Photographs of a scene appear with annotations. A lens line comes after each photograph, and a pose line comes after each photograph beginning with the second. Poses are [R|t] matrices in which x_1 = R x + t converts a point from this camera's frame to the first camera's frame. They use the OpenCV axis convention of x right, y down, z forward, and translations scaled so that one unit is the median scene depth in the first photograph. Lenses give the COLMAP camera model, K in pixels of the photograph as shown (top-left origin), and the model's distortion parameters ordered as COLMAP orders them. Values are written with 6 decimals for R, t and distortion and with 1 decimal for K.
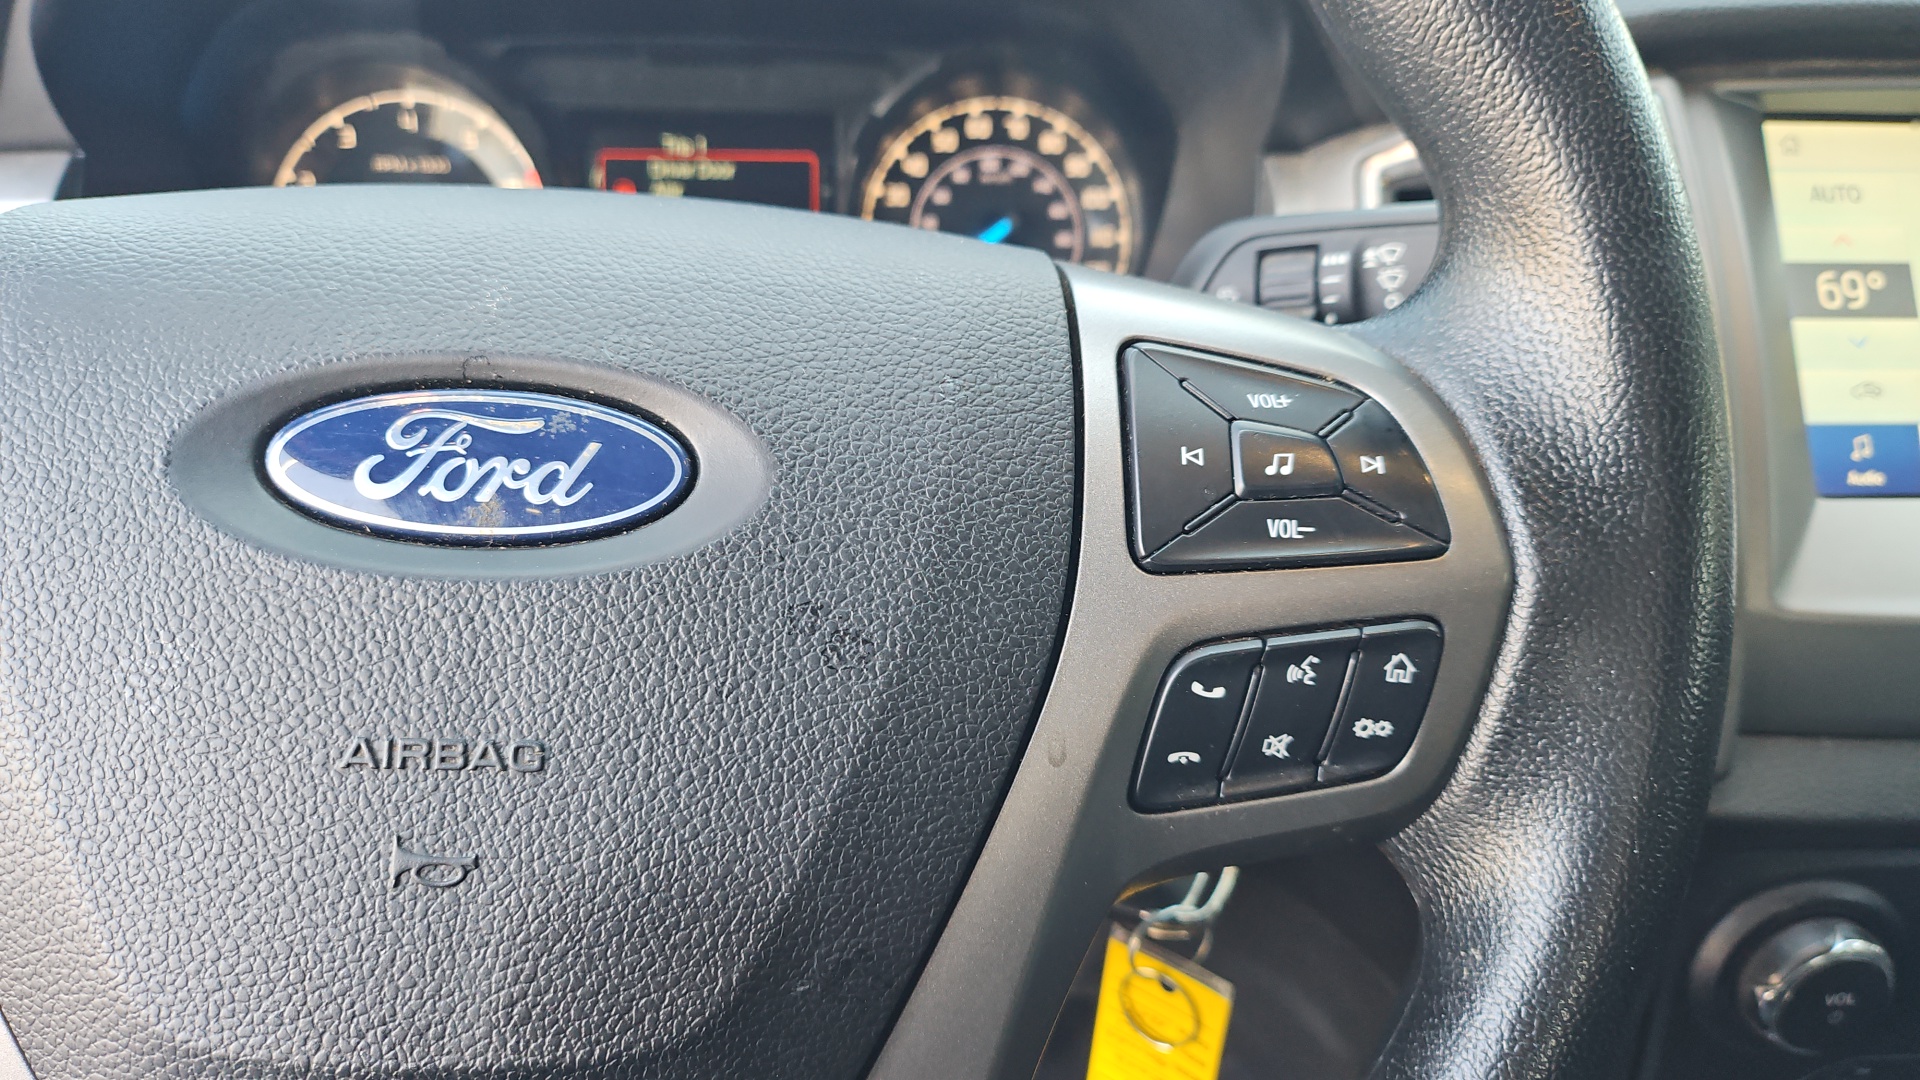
lens RADIAL K [[1390.6, 0, 960.0], [0, 1390.6, 540.0], [0, 0, 1]] dist [0.002956, -0.006366]
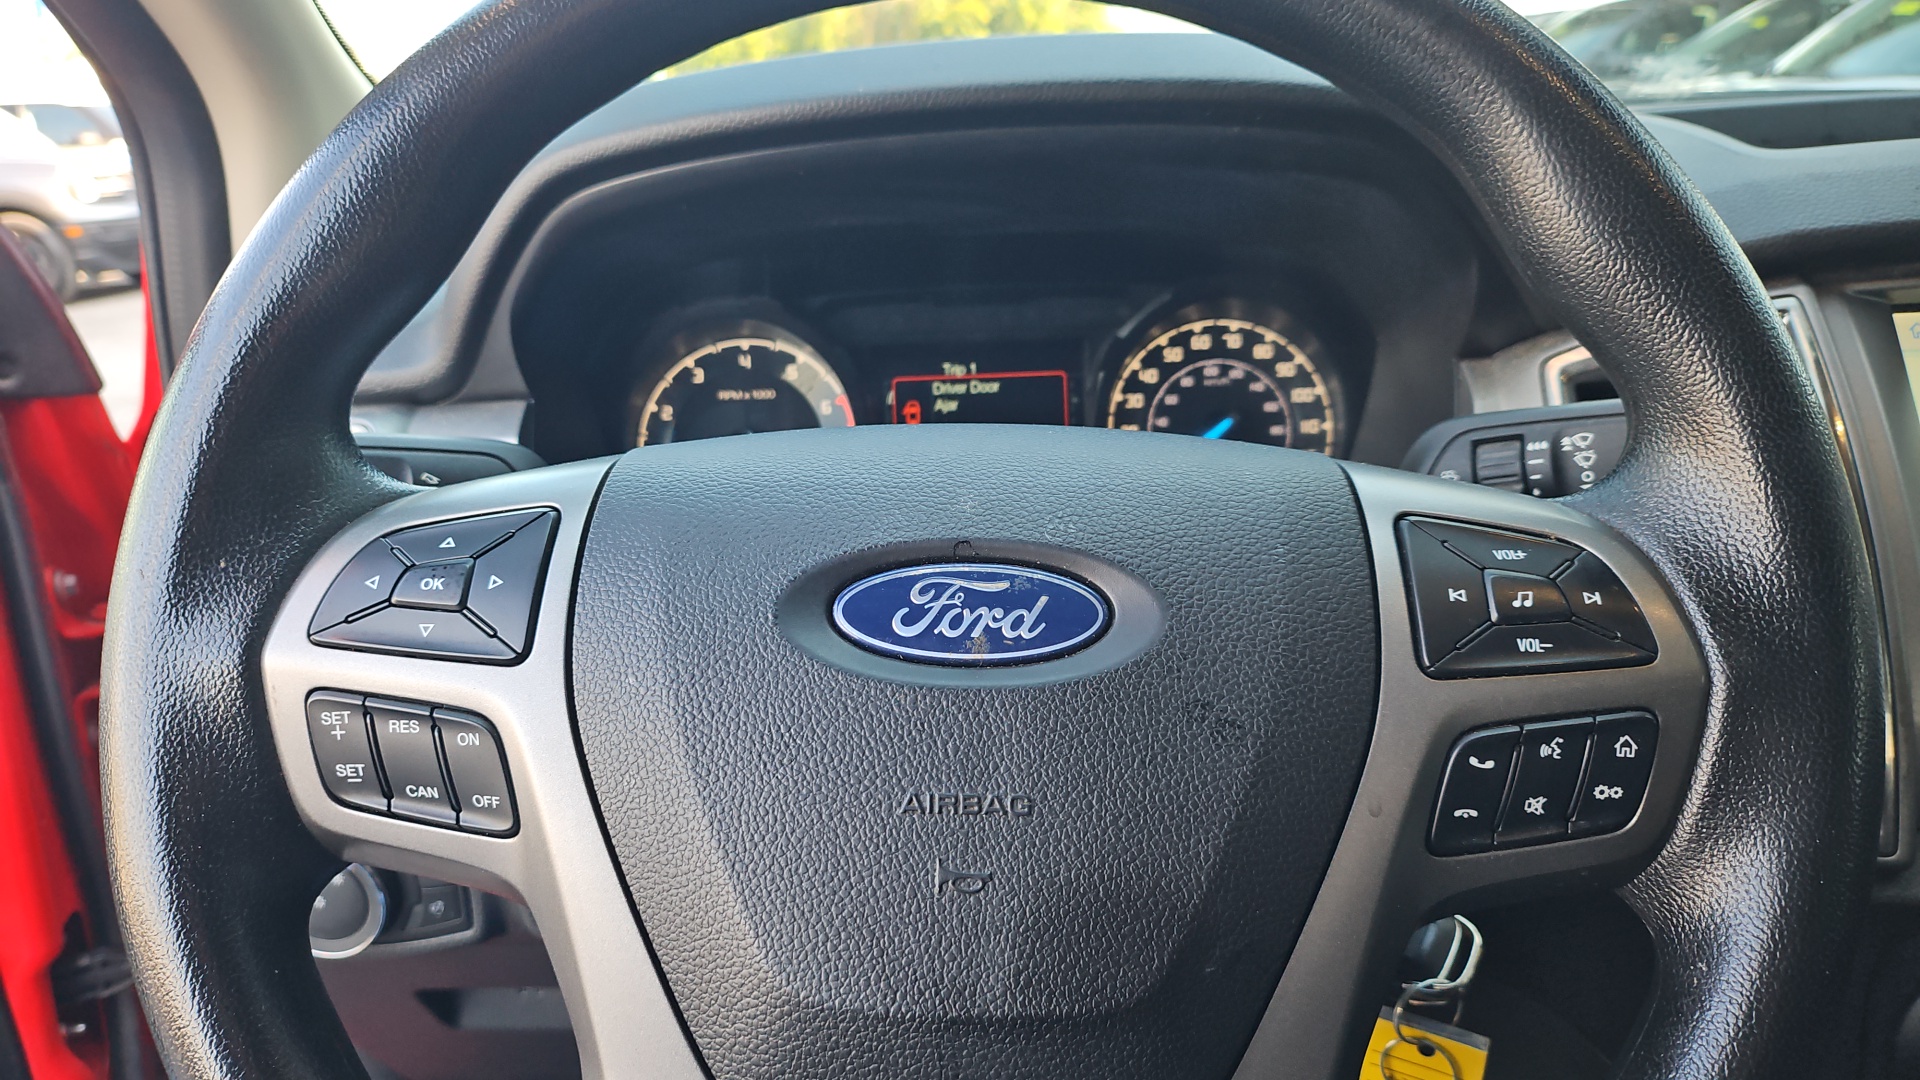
lens RADIAL K [[1373.2, 0, 945.9], [0, 1373.2, 545.3], [0, 0, 1]] dist [0.041386, -0.064294]
pose [[0.993073, -0.032778, -0.112838, -0.185261], [0.018699, 0.992151, -0.123641, 0.051651], [0.116005, 0.120674, 0.985891, -0.433743]]
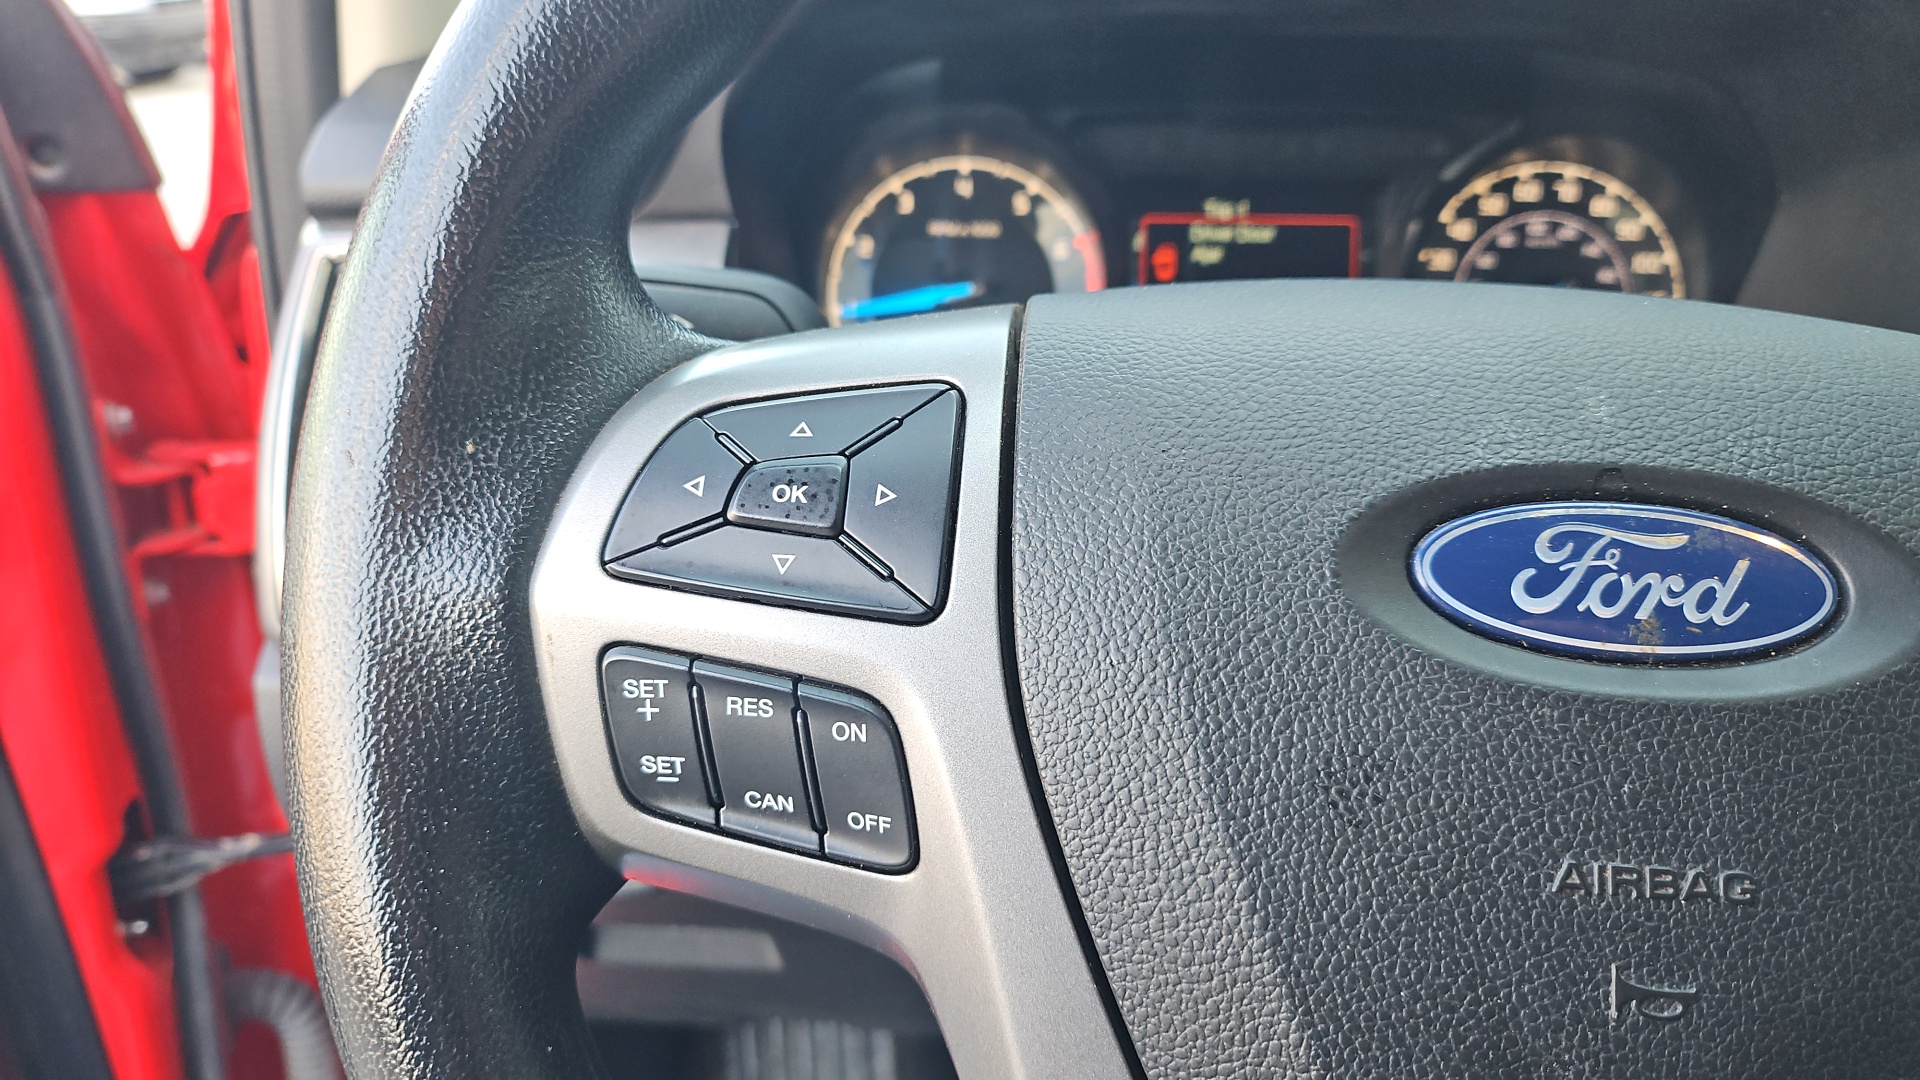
lens RADIAL K [[1393.1, 0, 972.4], [0, 1393.1, 534.1], [0, 0, 1]] dist [0.010211, -0.030459]
pose [[0.994549, 0.023773, -0.101520, -0.648654], [-0.026595, 0.999294, -0.026536, -0.044370], [0.100818, 0.029092, 0.994479, -0.023241]]
